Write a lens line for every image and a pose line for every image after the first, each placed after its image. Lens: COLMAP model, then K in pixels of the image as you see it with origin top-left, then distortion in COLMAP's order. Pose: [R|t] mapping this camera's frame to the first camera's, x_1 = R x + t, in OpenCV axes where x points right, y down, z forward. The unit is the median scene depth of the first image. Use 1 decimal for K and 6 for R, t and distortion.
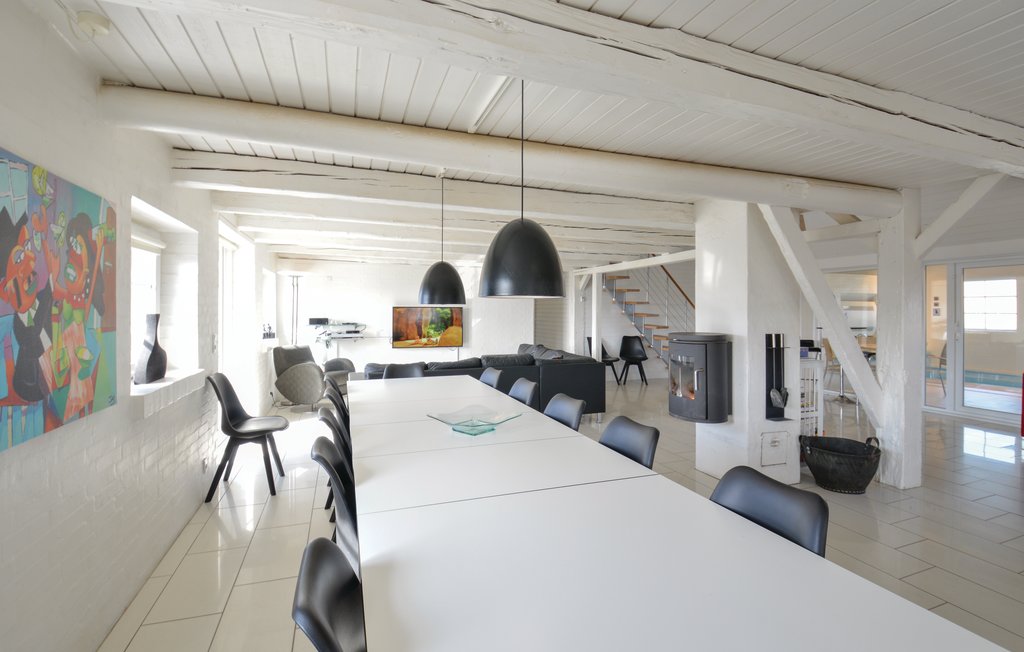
lens RADIAL K [[467.1, 0, 514.8], [0, 467.1, 318.5], [0, 0, 1]] dist [-0.017515, -0.000476]
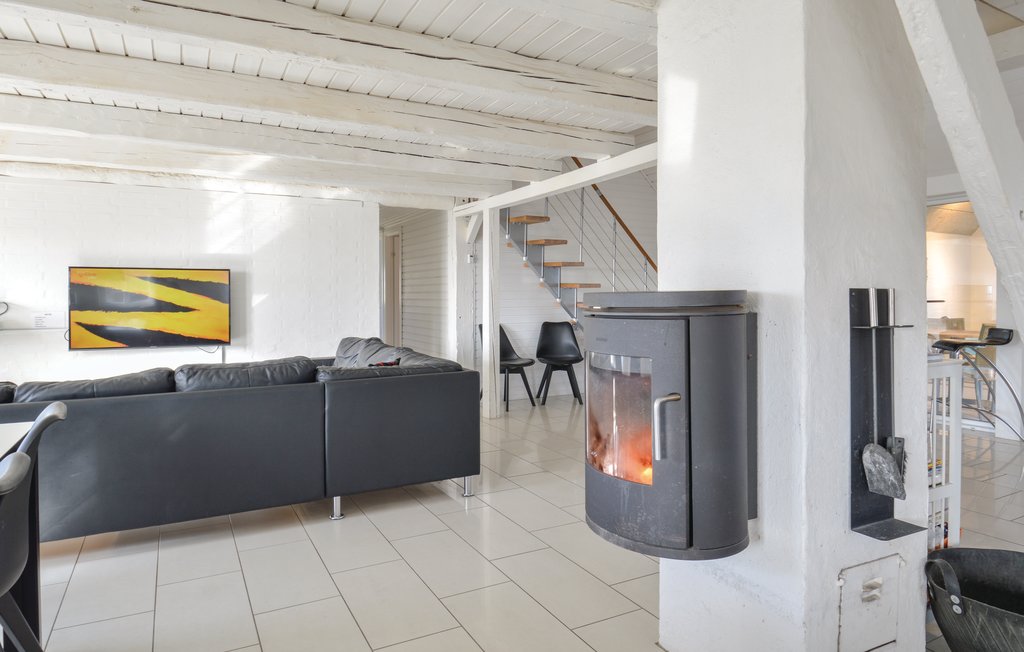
lens RADIAL K [[628.9, 0, 510.7], [0, 628.9, 321.8], [0, 0, 1]] dist [0.015497, 0.001357]
pose [[0.990969, -0.014132, 0.133344, 0.126751], [0.010911, 0.999632, 0.024853, 0.024877], [-0.133646, -0.023174, 0.990758, 0.319655]]
